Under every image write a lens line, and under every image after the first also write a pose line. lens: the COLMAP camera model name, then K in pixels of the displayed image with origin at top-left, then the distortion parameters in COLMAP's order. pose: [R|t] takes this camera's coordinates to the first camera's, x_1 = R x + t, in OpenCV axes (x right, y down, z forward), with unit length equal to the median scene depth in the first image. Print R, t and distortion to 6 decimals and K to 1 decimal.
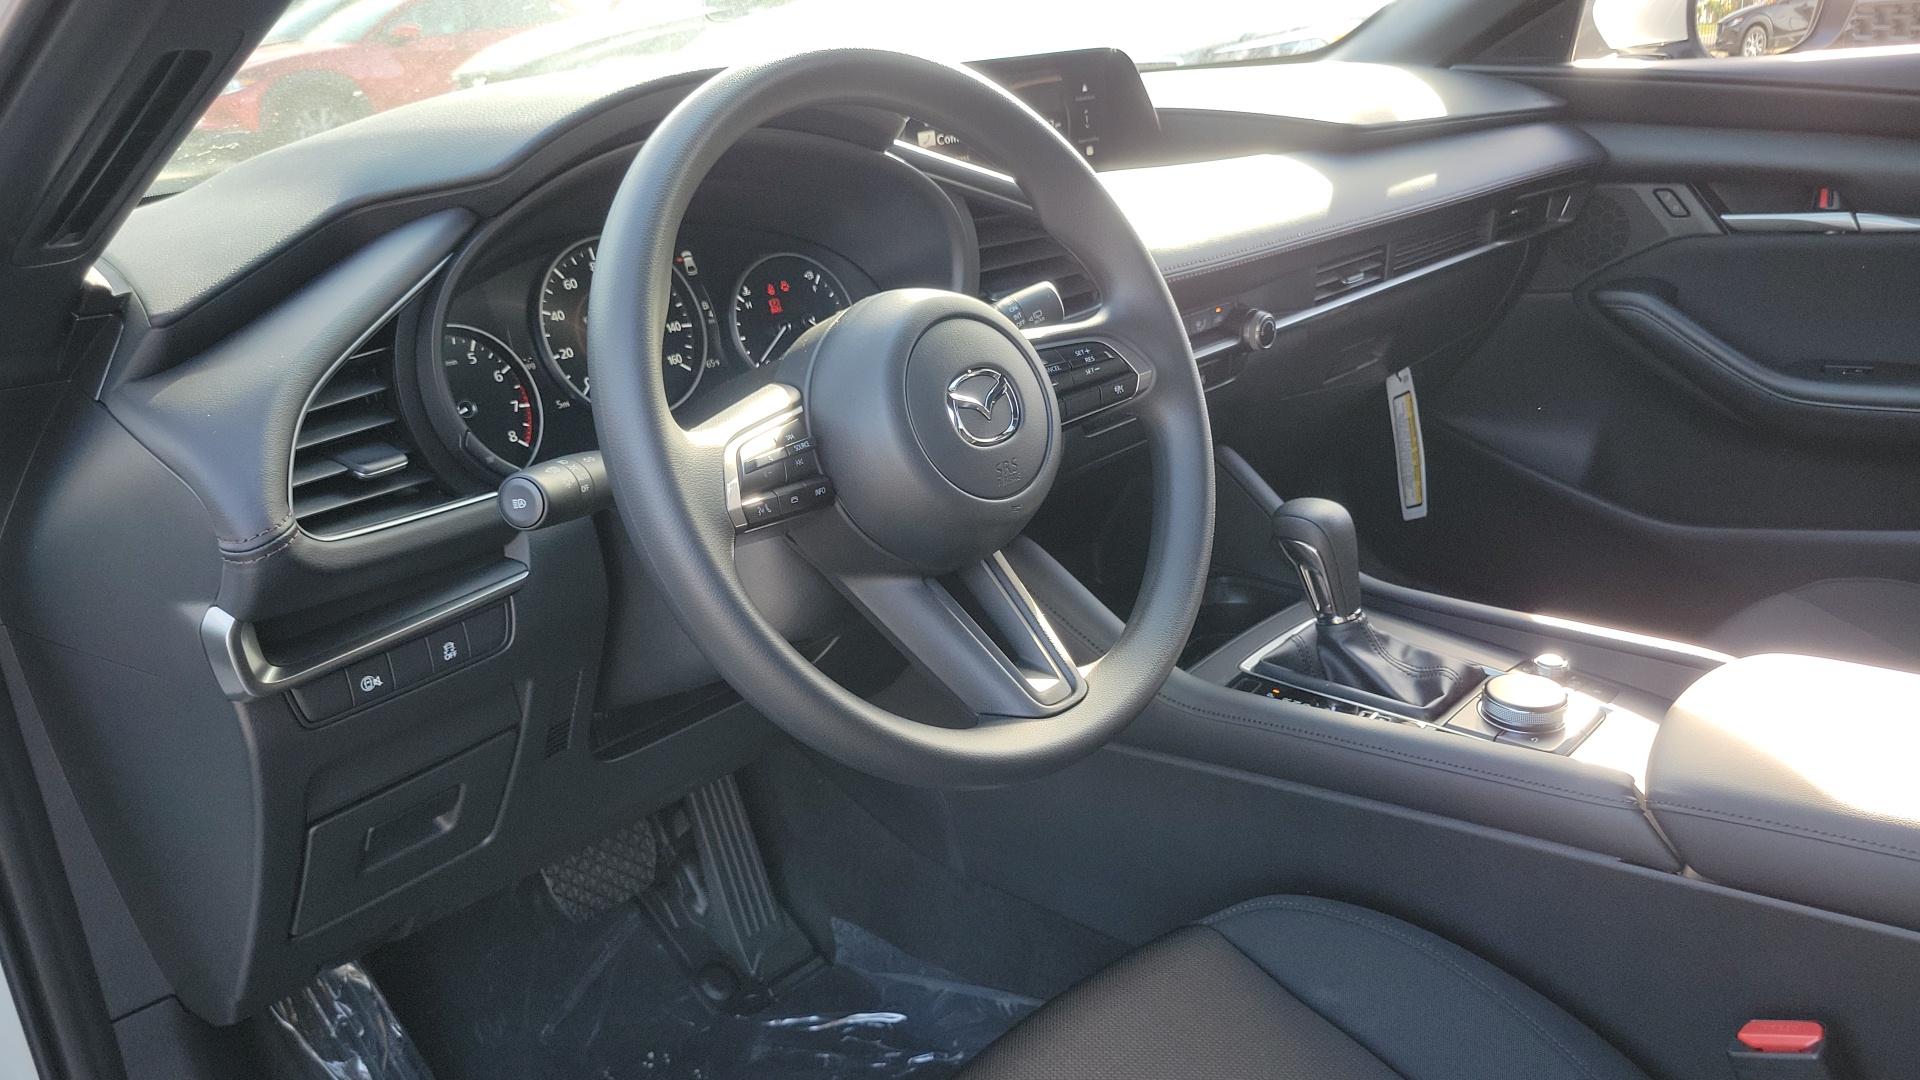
lens RADIAL K [[1443.9, 0, 961.2], [0, 1443.9, 548.0], [0, 0, 1]] dist [0.022569, -0.012812]
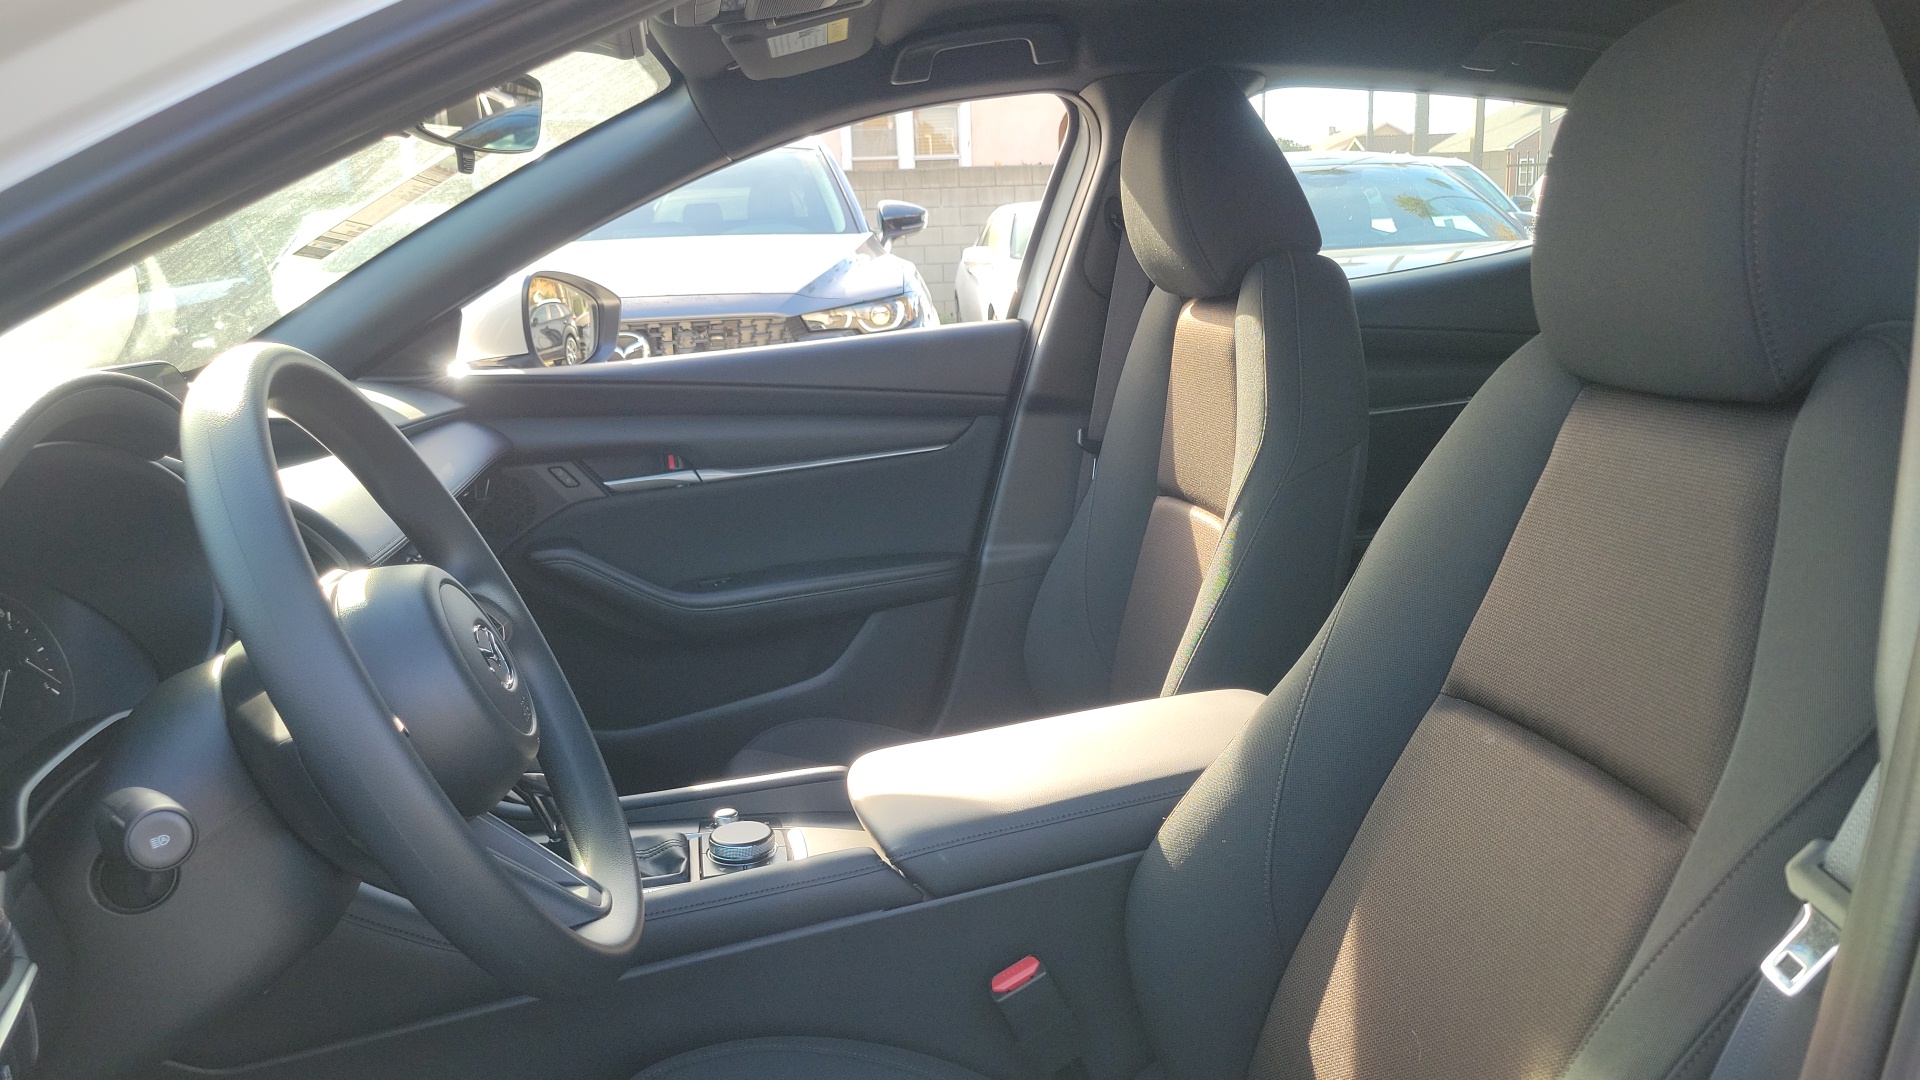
lens RADIAL K [[1443.9, 0, 949.4], [0, 1443.9, 540.3], [0, 0, 1]] dist [0.022569, -0.012812]
pose [[0.608666, -0.123315, 0.783785, -0.471992], [0.286964, 0.955189, -0.072566, -0.002154], [-0.739714, 0.269086, 0.616778, 0.012048]]
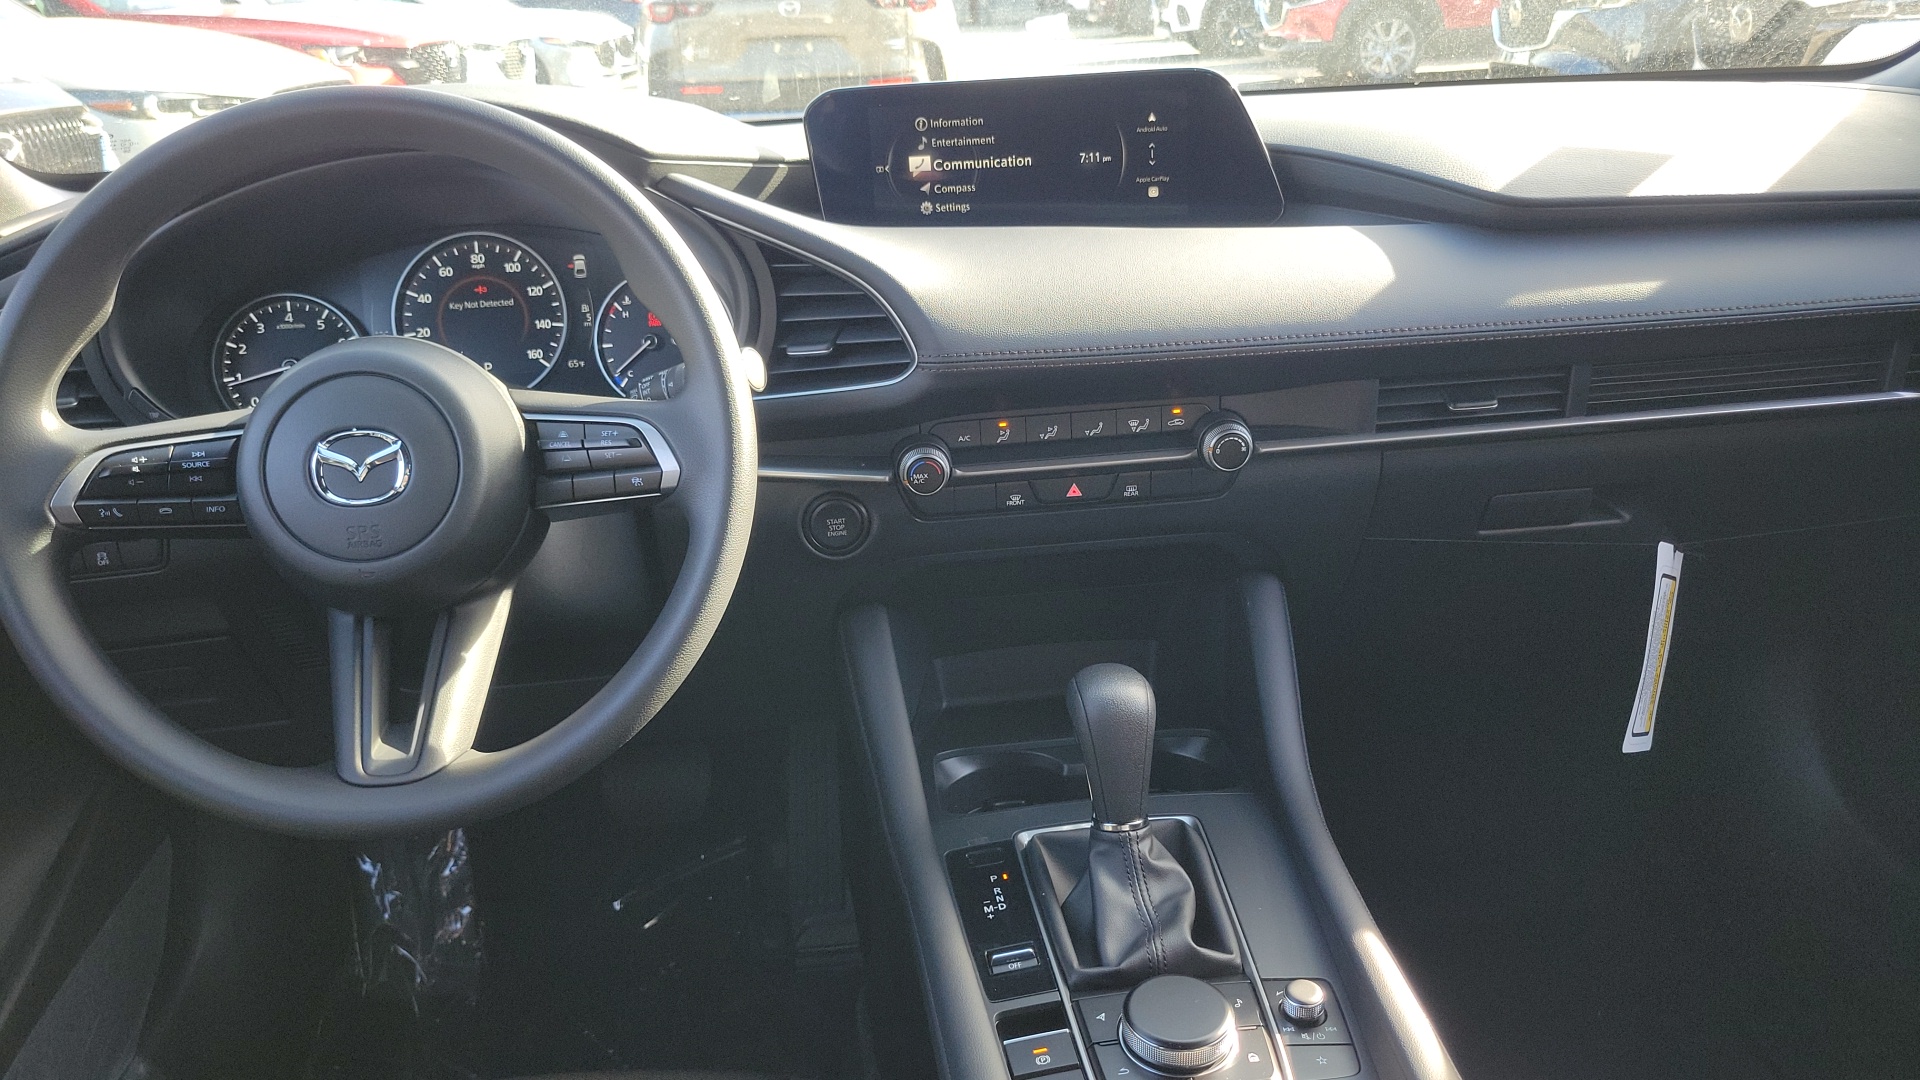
lens RADIAL K [[1443.9, 0, 960.0], [0, 1443.9, 544.5], [0, 0, 1]] dist [0.022569, -0.012812]
pose [[0.748488, 0.263882, -0.608385, 0.565489], [-0.230561, 0.963737, 0.134357, -0.164850], [0.621777, 0.039705, 0.782187, 0.285529]]
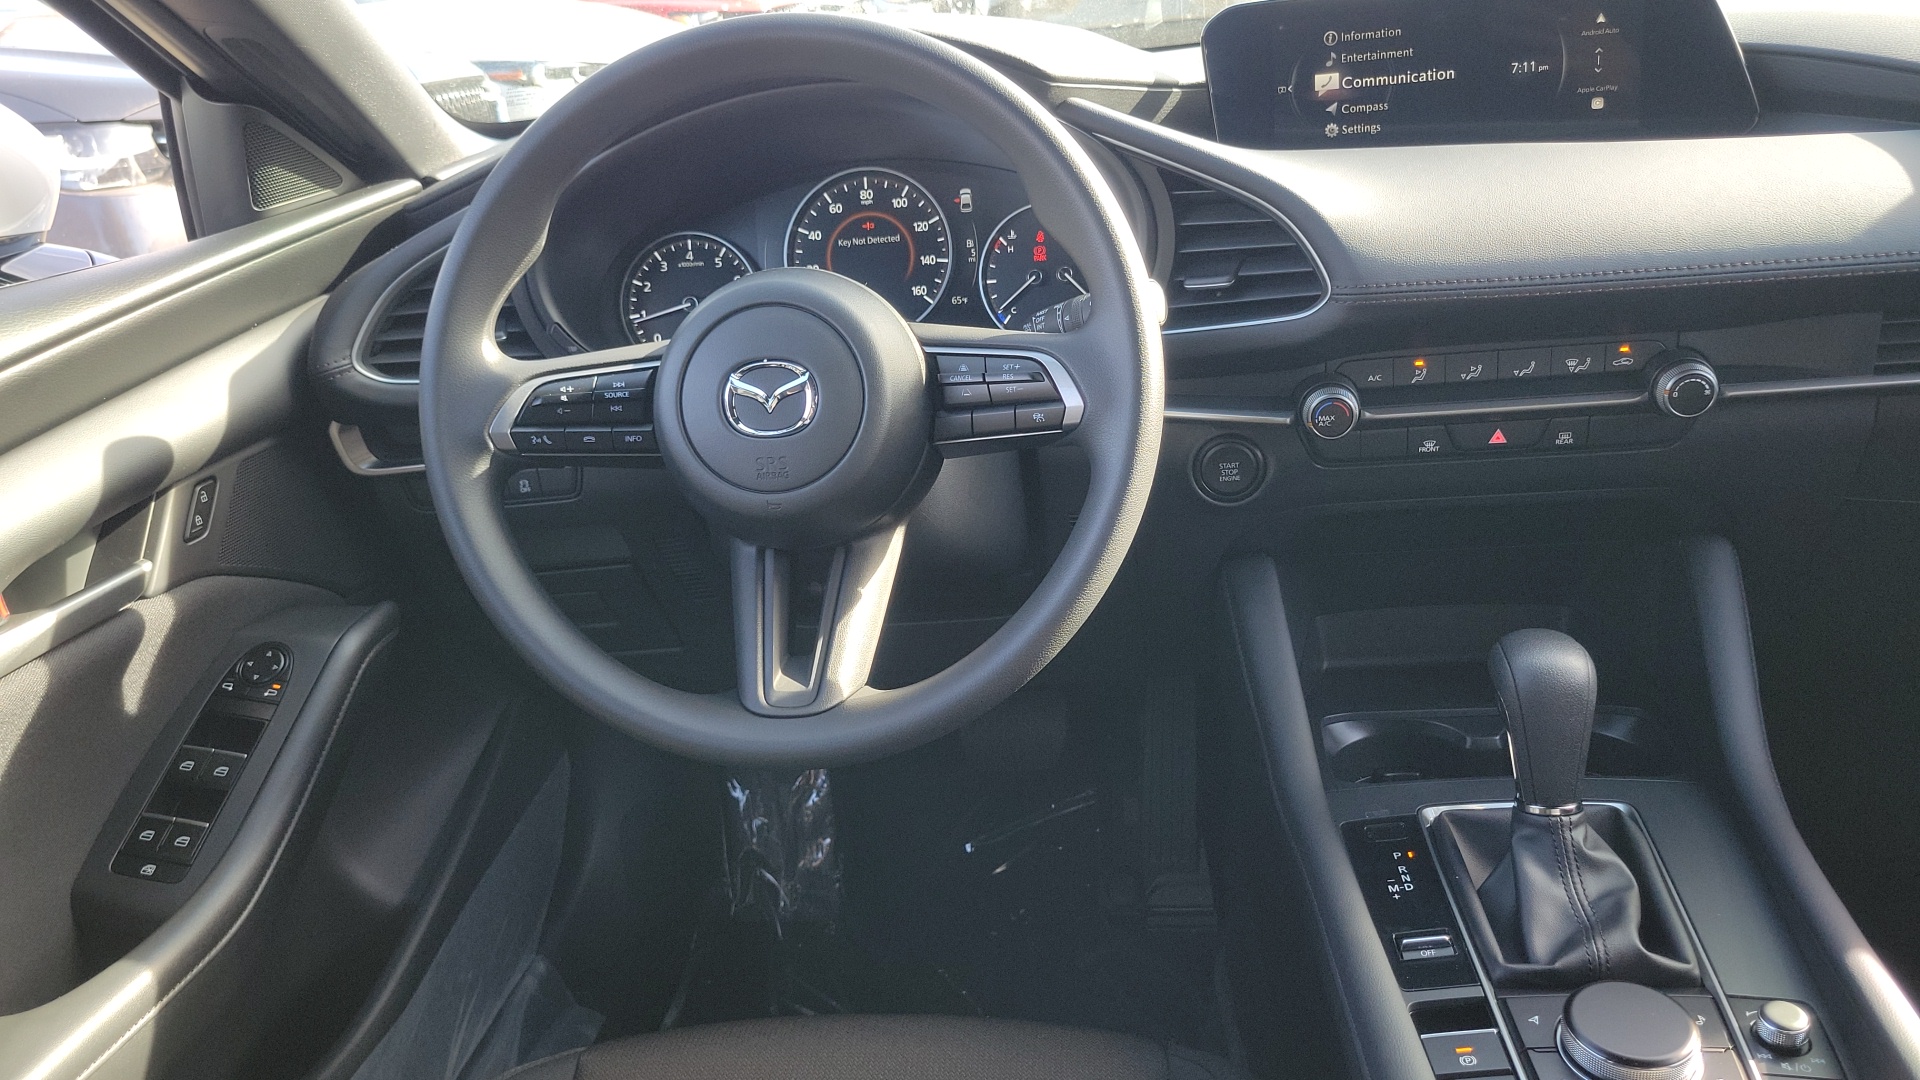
lens RADIAL K [[1443.9, 0, 966.5], [0, 1443.9, 537.8], [0, 0, 1]] dist [0.022569, -0.012812]
pose [[0.596823, 0.301883, -0.743417, 0.516591], [-0.221878, 0.952488, 0.208655, -0.145668], [0.771085, 0.040418, 0.635448, 0.284093]]
